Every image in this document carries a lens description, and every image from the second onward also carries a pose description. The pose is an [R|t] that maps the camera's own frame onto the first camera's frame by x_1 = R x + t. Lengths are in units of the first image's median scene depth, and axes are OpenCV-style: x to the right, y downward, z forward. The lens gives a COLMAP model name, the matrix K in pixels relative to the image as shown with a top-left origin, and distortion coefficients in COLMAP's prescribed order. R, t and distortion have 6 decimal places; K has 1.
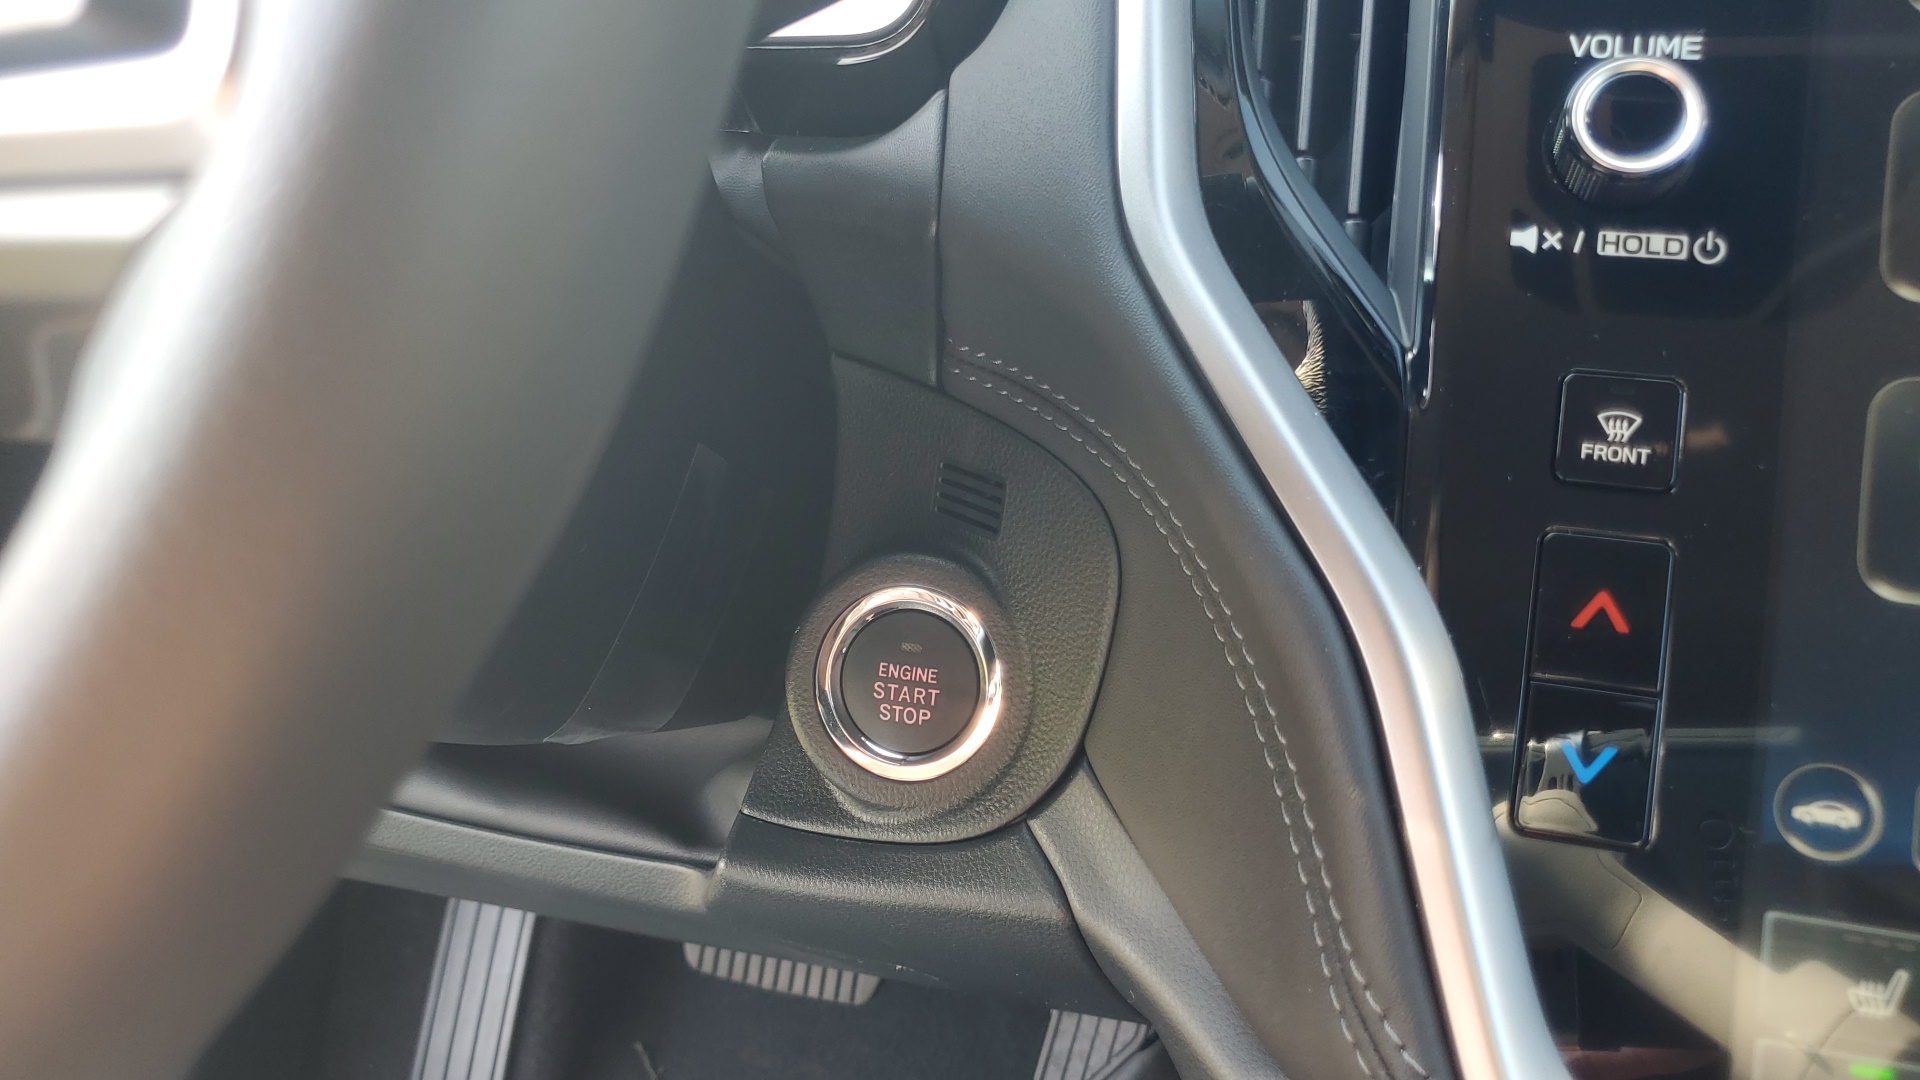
lens RADIAL K [[1534.2, 0, 980.4], [0, 1534.2, 514.7], [0, 0, 1]] dist [0.037805, -0.070821]
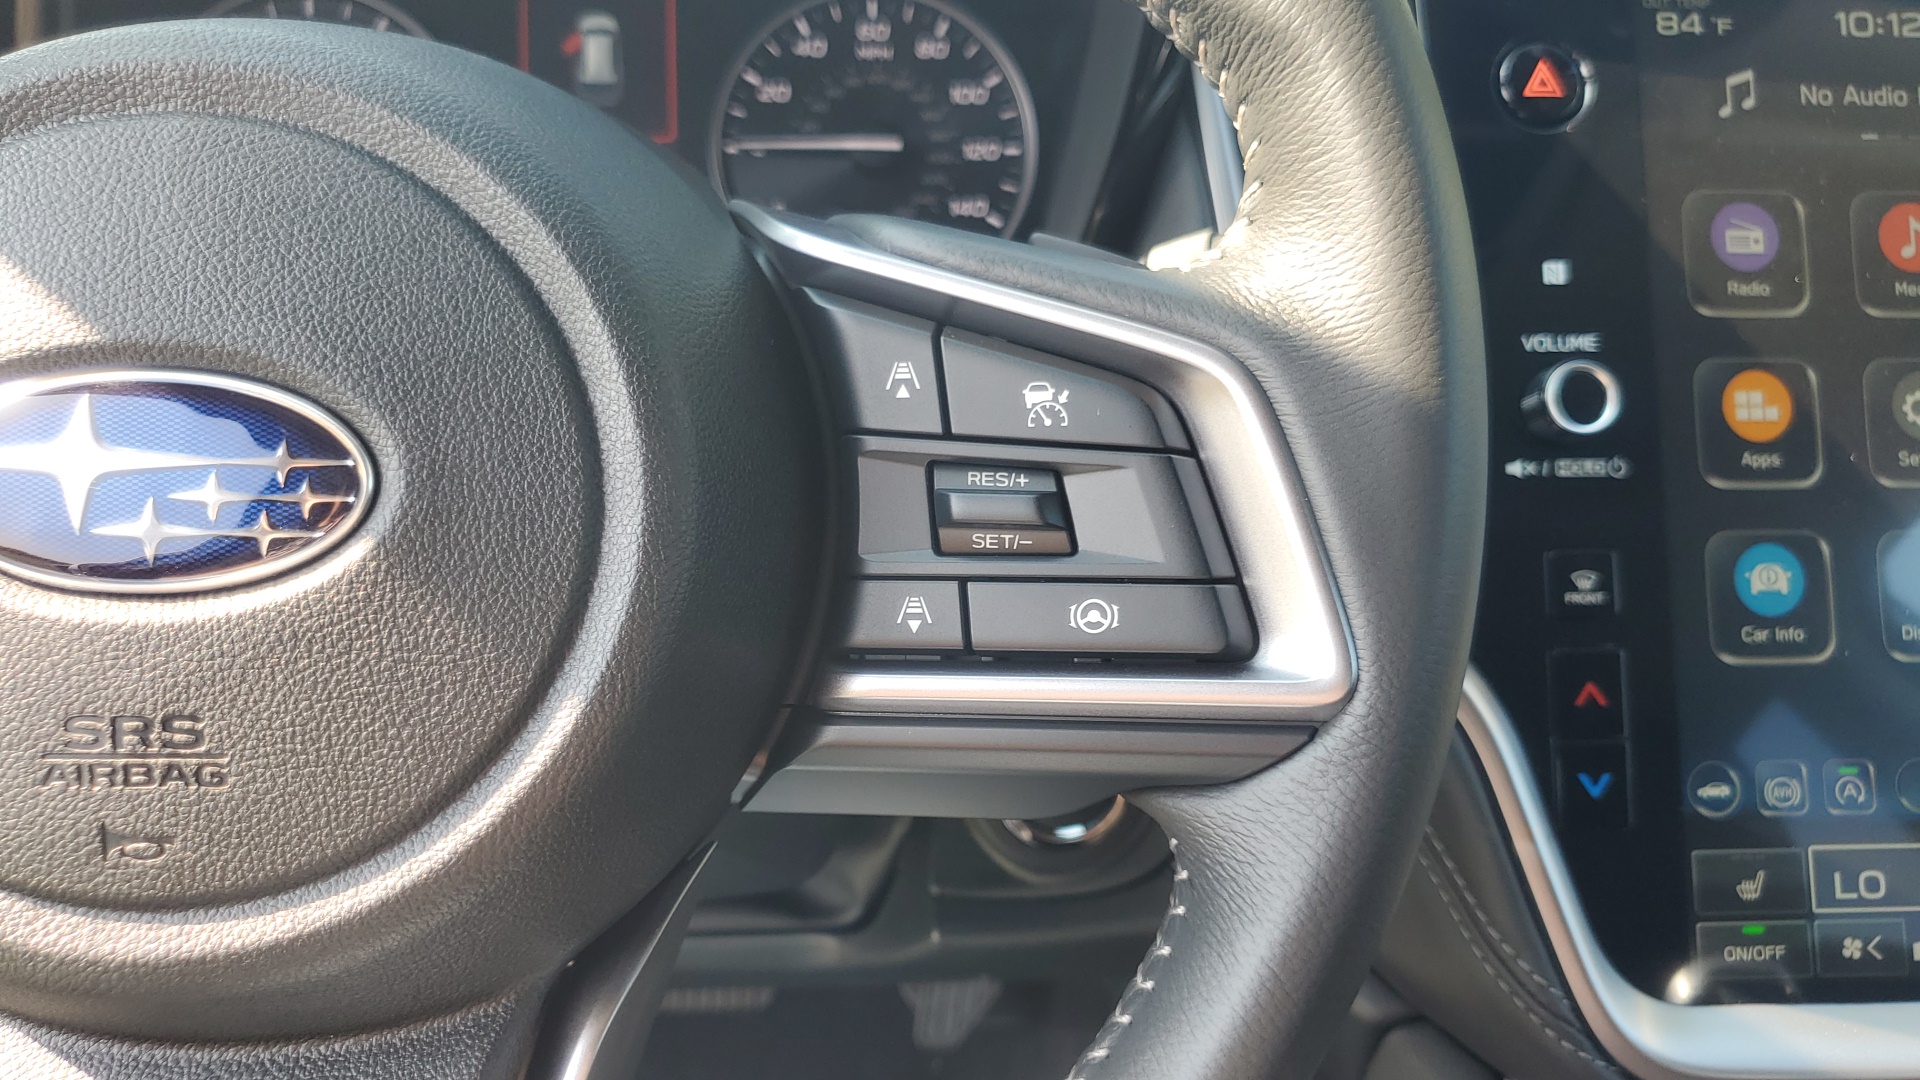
lens RADIAL K [[1534.2, 0, 956.0], [0, 1534.2, 528.1], [0, 0, 1]] dist [0.037805, -0.070821]
pose [[0.951419, -0.128738, 0.279692, -0.589805], [0.111014, 0.990723, 0.078383, -0.273634], [-0.287188, -0.043525, 0.956885, -0.339875]]
